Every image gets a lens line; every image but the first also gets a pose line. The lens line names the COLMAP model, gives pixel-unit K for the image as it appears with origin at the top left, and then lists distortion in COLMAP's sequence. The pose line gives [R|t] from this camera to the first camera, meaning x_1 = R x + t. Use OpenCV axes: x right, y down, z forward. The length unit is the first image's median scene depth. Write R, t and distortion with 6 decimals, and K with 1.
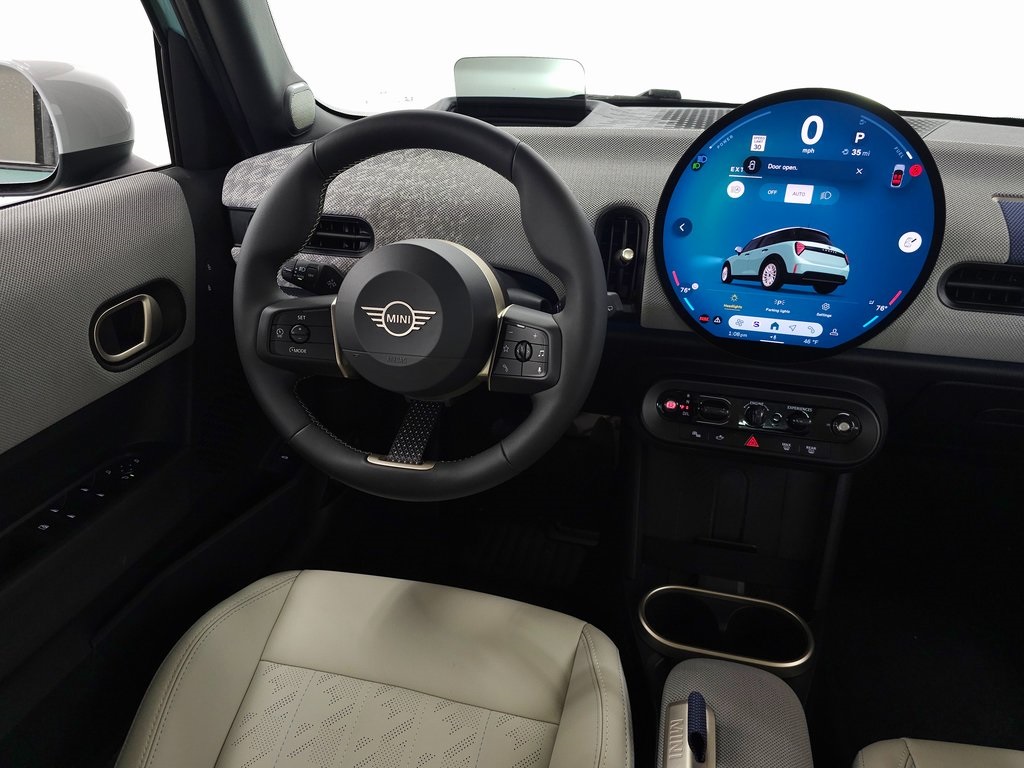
lens RADIAL K [[692.8, 0, 508.4], [0, 692.8, 385.0], [0, 0, 1]] dist [0.035701, -0.004488]
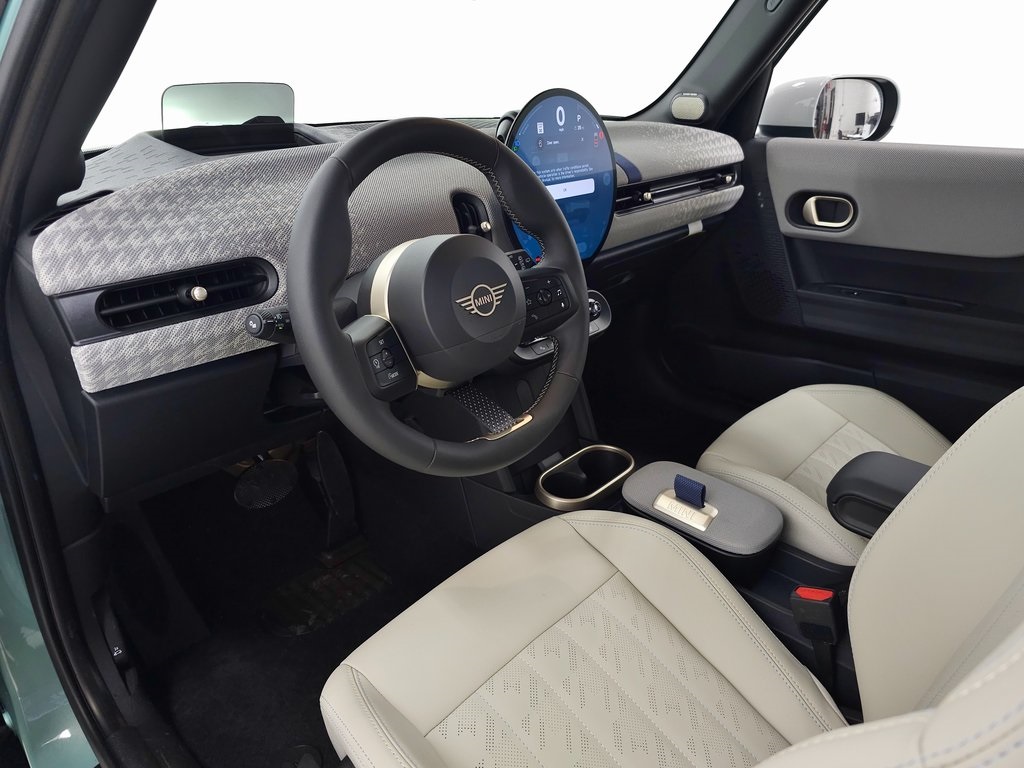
lens RADIAL K [[692.8, 0, 503.1], [0, 692.8, 376.7], [0, 0, 1]] dist [0.035701, -0.004488]
pose [[0.498149, -0.358547, 0.789488, -0.959190], [0.414342, 0.898253, 0.146502, -0.122735], [-0.761687, 0.254138, 0.596025, 0.322576]]
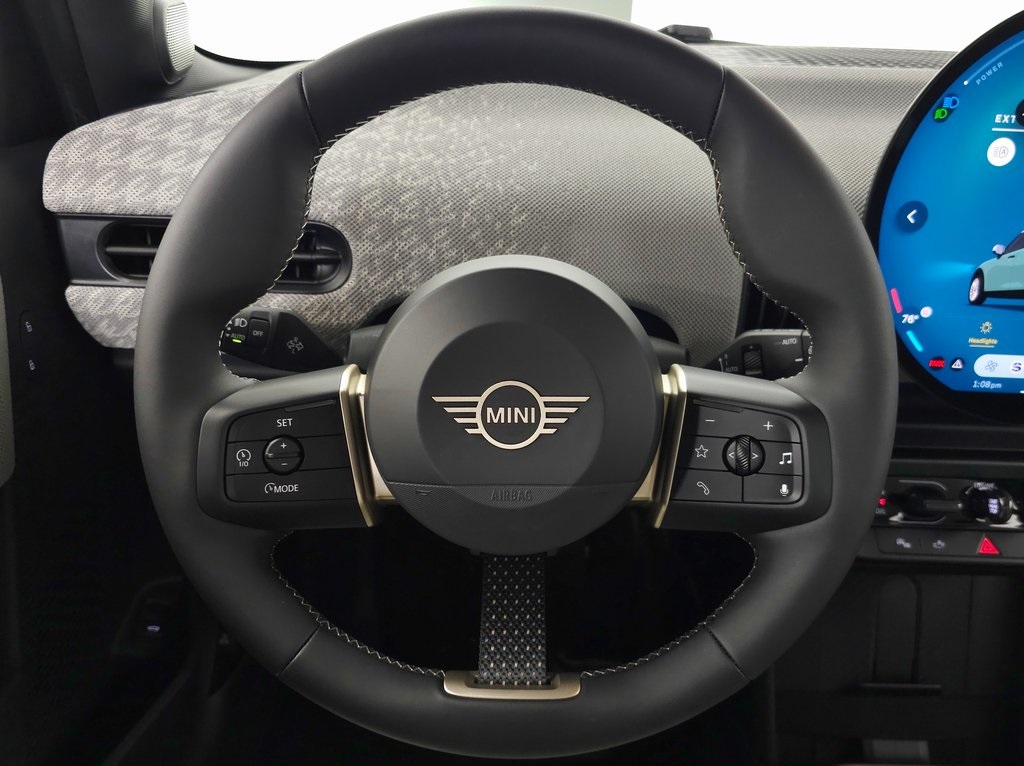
lens RADIAL K [[855.6, 0, 516.1], [0, 855.6, 408.0], [0, 0, 1]] dist [0.009874, 0.000499]
pose [[0.974122, -0.082707, 0.210346, -0.260099], [0.086443, 0.996220, -0.008614, -0.086489], [-0.208838, 0.026574, 0.977589, 0.355899]]
